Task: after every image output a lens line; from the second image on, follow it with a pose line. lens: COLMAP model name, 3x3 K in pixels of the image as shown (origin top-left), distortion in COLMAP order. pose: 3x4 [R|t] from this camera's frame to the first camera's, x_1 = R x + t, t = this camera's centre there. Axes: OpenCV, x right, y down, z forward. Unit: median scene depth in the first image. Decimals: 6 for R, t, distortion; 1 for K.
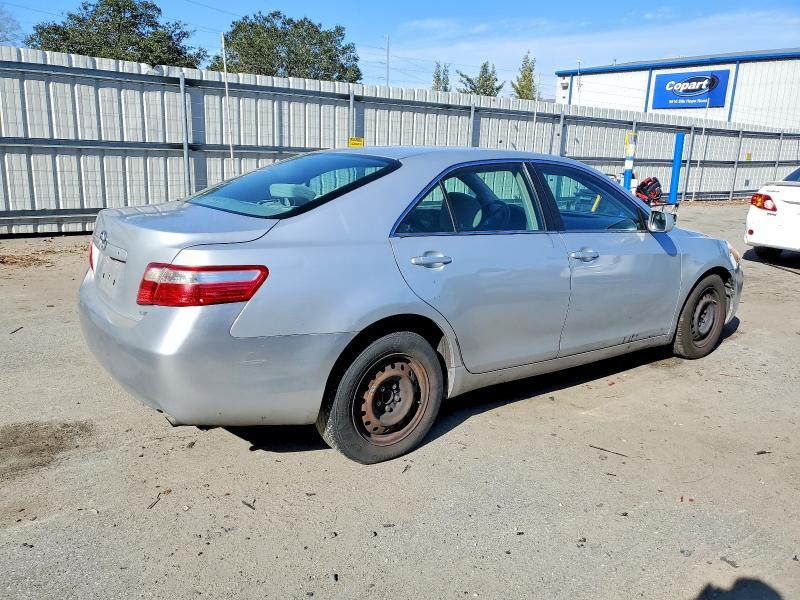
lens RADIAL K [[617.2, 0, 400.0], [0, 617.2, 300.0], [0, 0, 1]] dist [-0.001254, 0.001175]
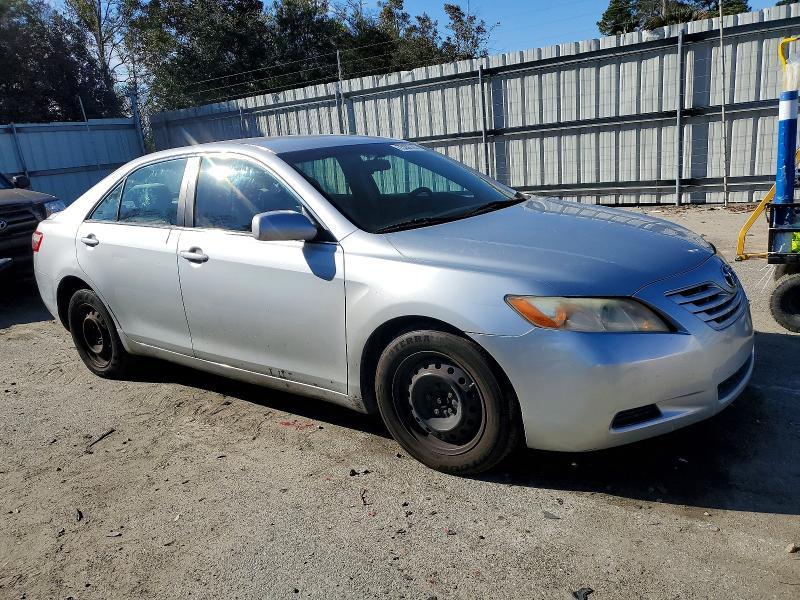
lens RADIAL K [[627.0, 0, 400.0], [0, 627.0, 300.0], [0, 0, 1]] dist [0.054168, -0.002692]
pose [[0.288964, 0.179161, -0.940426, 0.708846], [-0.123593, 0.981093, 0.148933, -0.105794], [0.949328, 0.073193, 0.305644, 0.535553]]
